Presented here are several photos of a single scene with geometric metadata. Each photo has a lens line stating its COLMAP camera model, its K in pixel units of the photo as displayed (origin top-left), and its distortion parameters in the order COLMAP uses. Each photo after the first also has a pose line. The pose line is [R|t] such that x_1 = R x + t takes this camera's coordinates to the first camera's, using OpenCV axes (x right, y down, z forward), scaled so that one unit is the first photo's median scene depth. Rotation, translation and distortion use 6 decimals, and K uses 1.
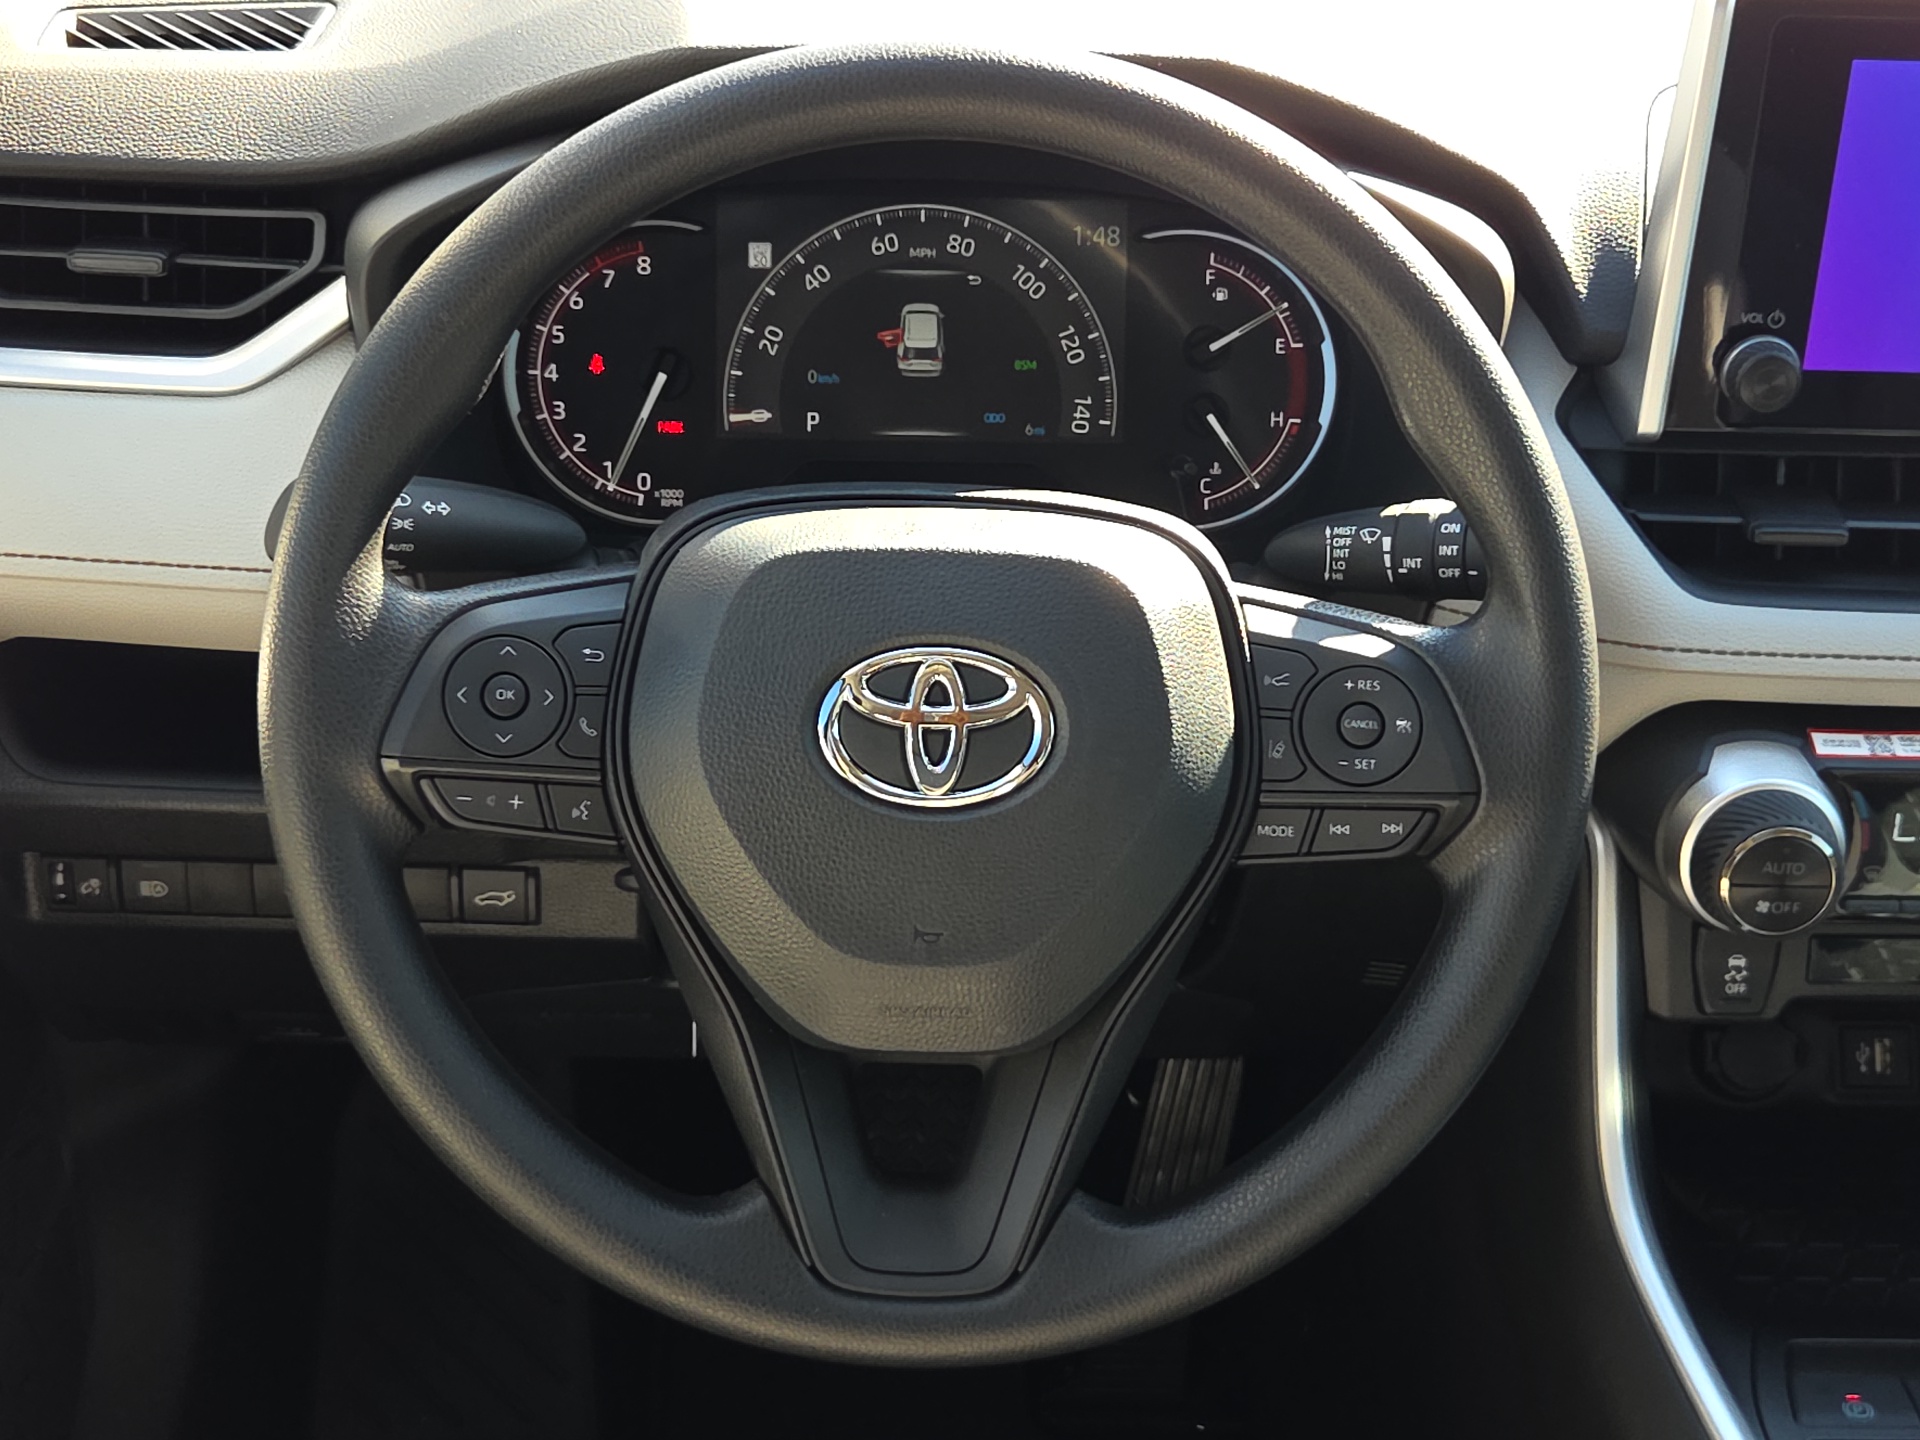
lens RADIAL K [[2967.8, 0, 974.0], [0, 2967.8, 703.2], [0, 0, 1]] dist [0.079492, 0.000000]
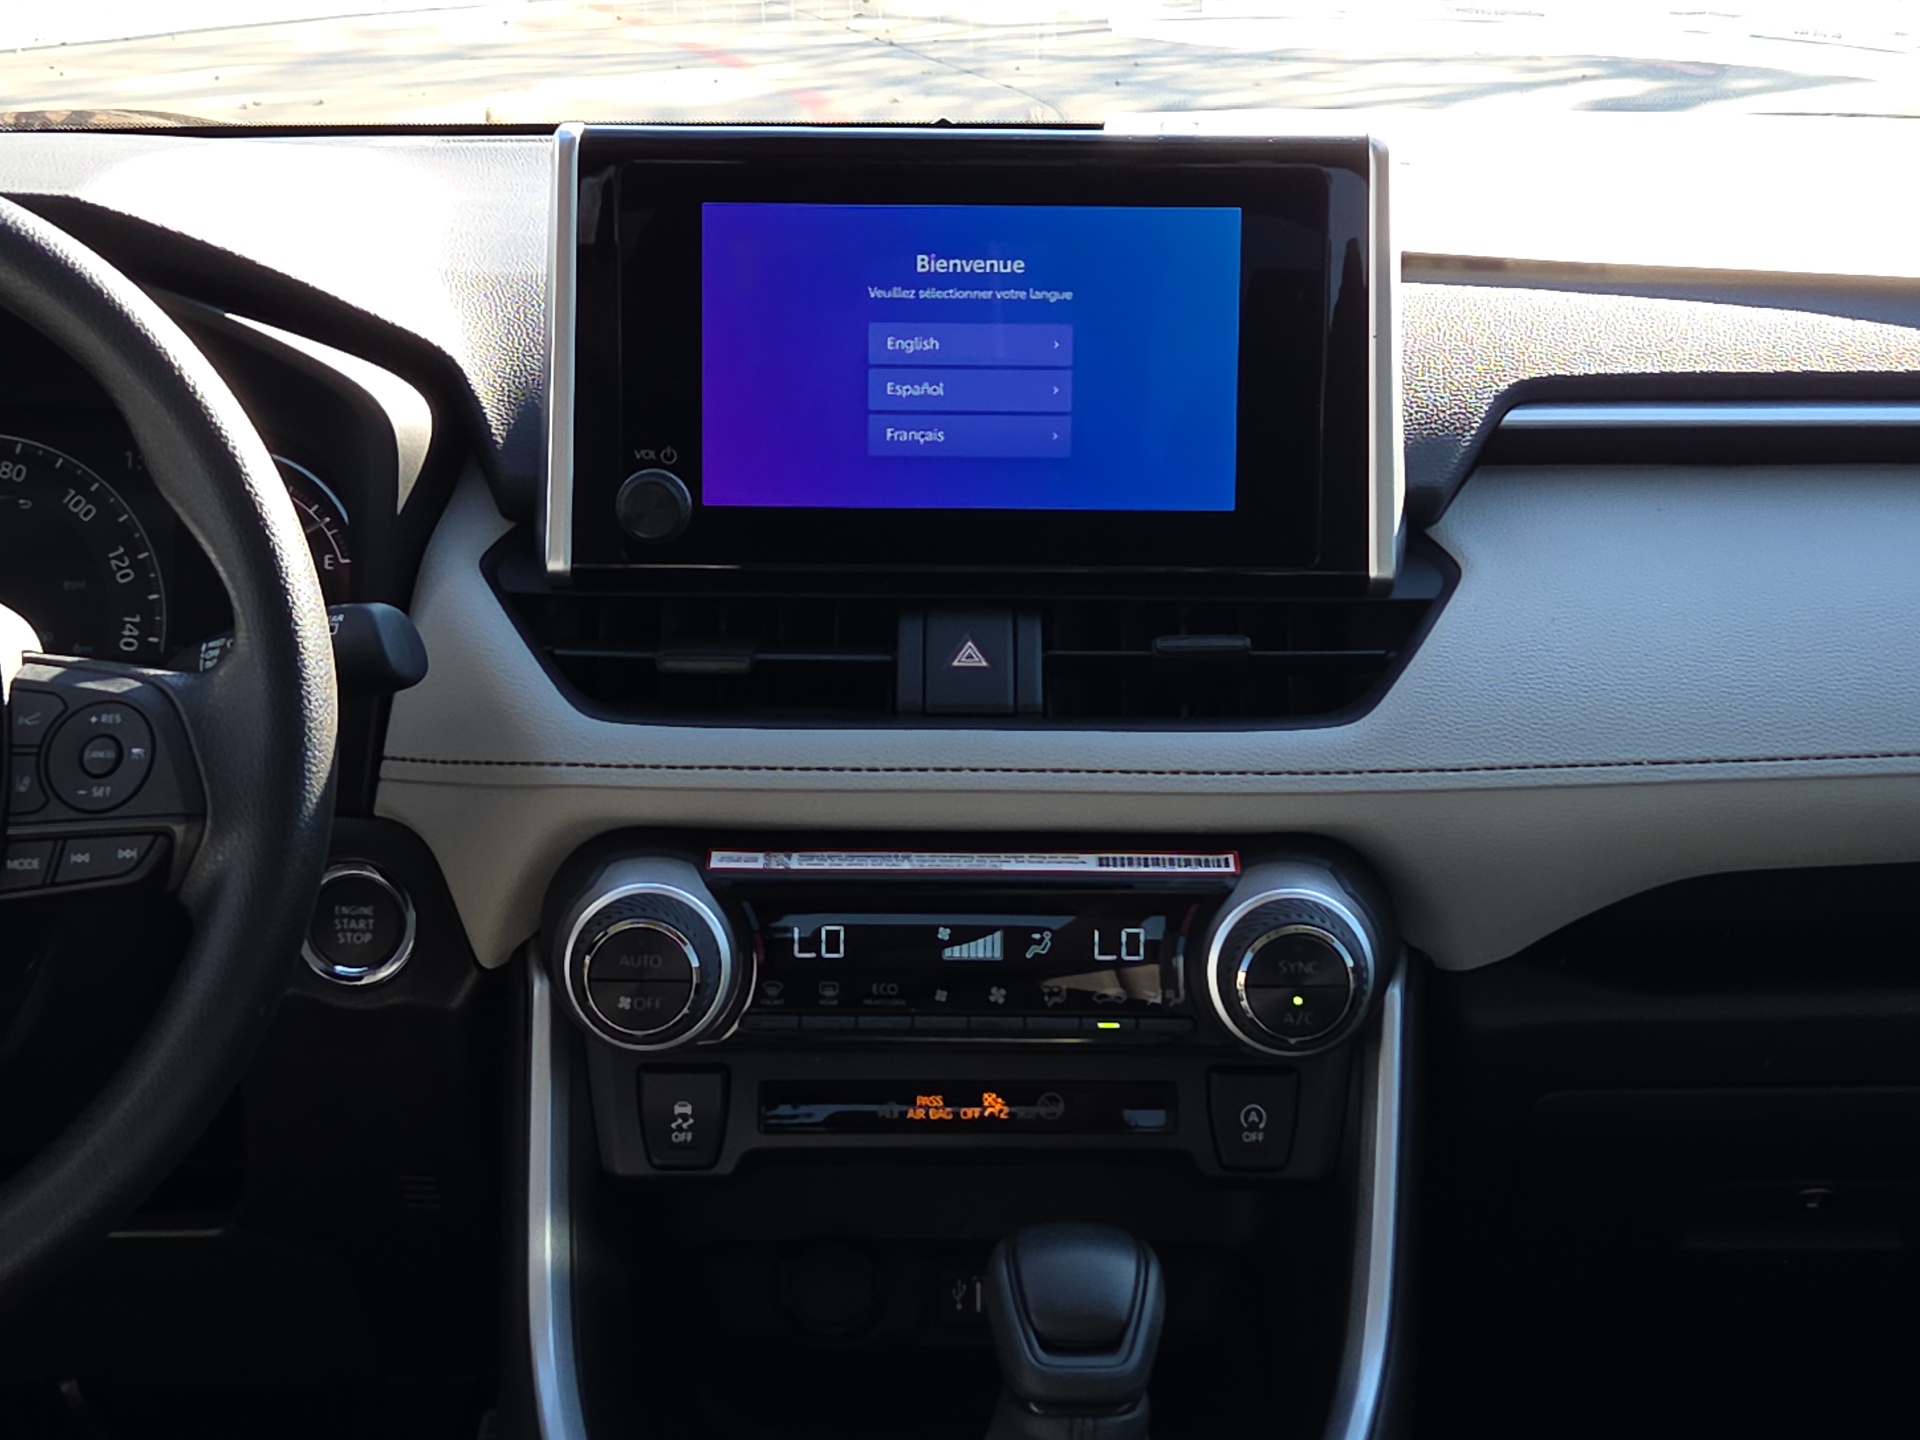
lens RADIAL K [[3598.4, 0, 925.6], [0, 3598.4, 675.2], [0, 0, 1]] dist [0.096910, 0.000000]
pose [[0.998208, -0.024233, -0.054715, 0.397417], [0.009159, 0.965434, -0.260485, 0.254087], [0.059136, 0.259517, 0.963926, -0.166556]]
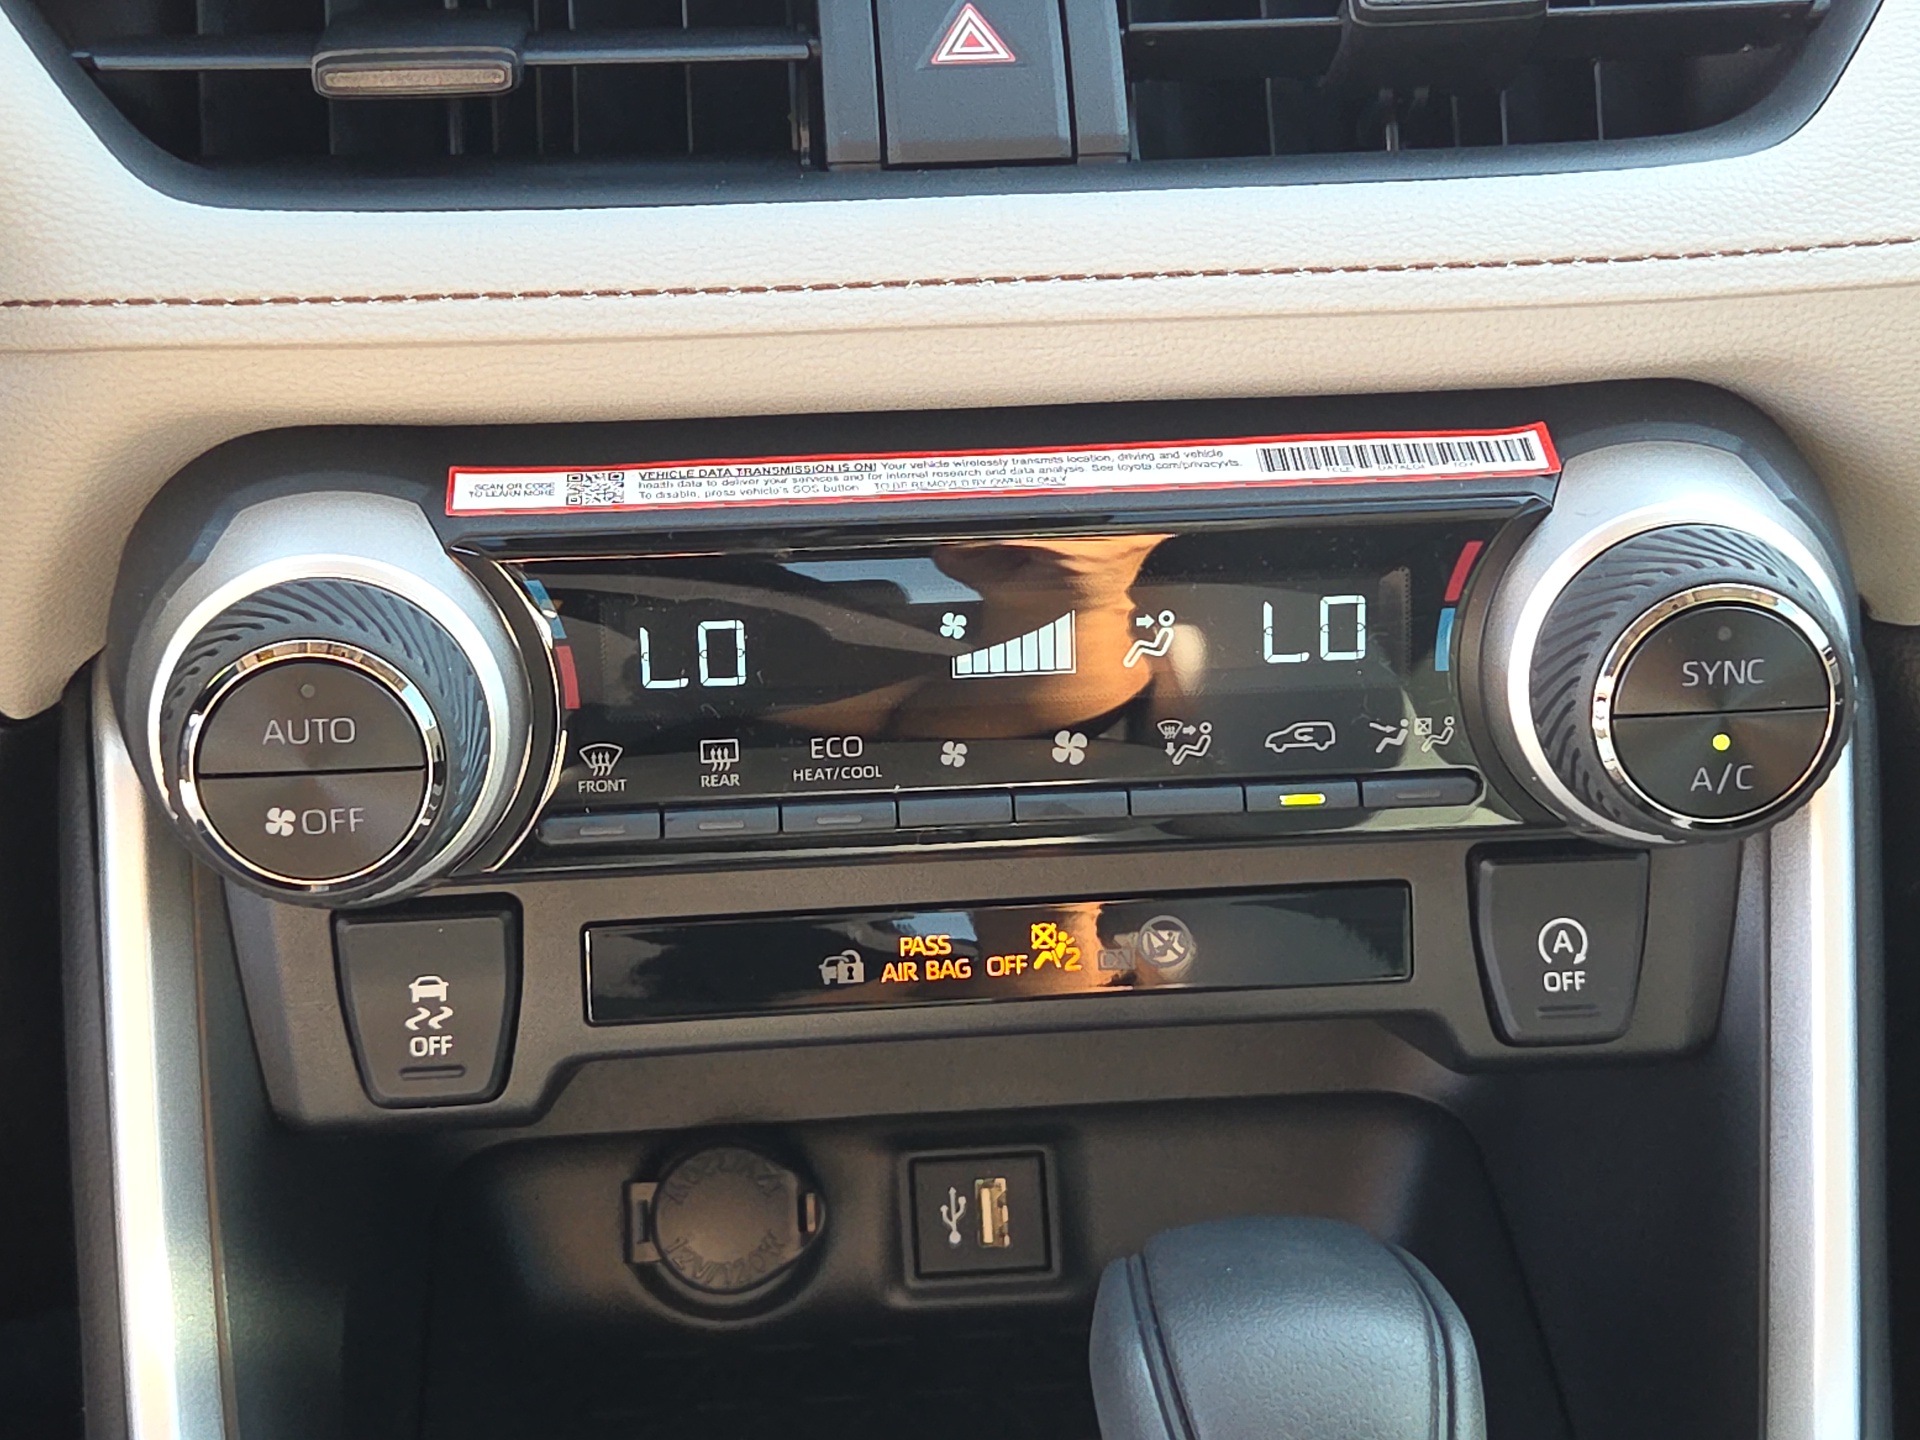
lens RADIAL K [[3383.5, 0, 949.9], [0, 3383.5, 664.6], [0, 0, 1]] dist [0.080279, 0.000000]
pose [[0.997784, -0.065315, 0.012727, 0.331747], [0.066344, 0.991213, -0.114436, 0.101494], [-0.005141, 0.115027, 0.993349, 0.441710]]
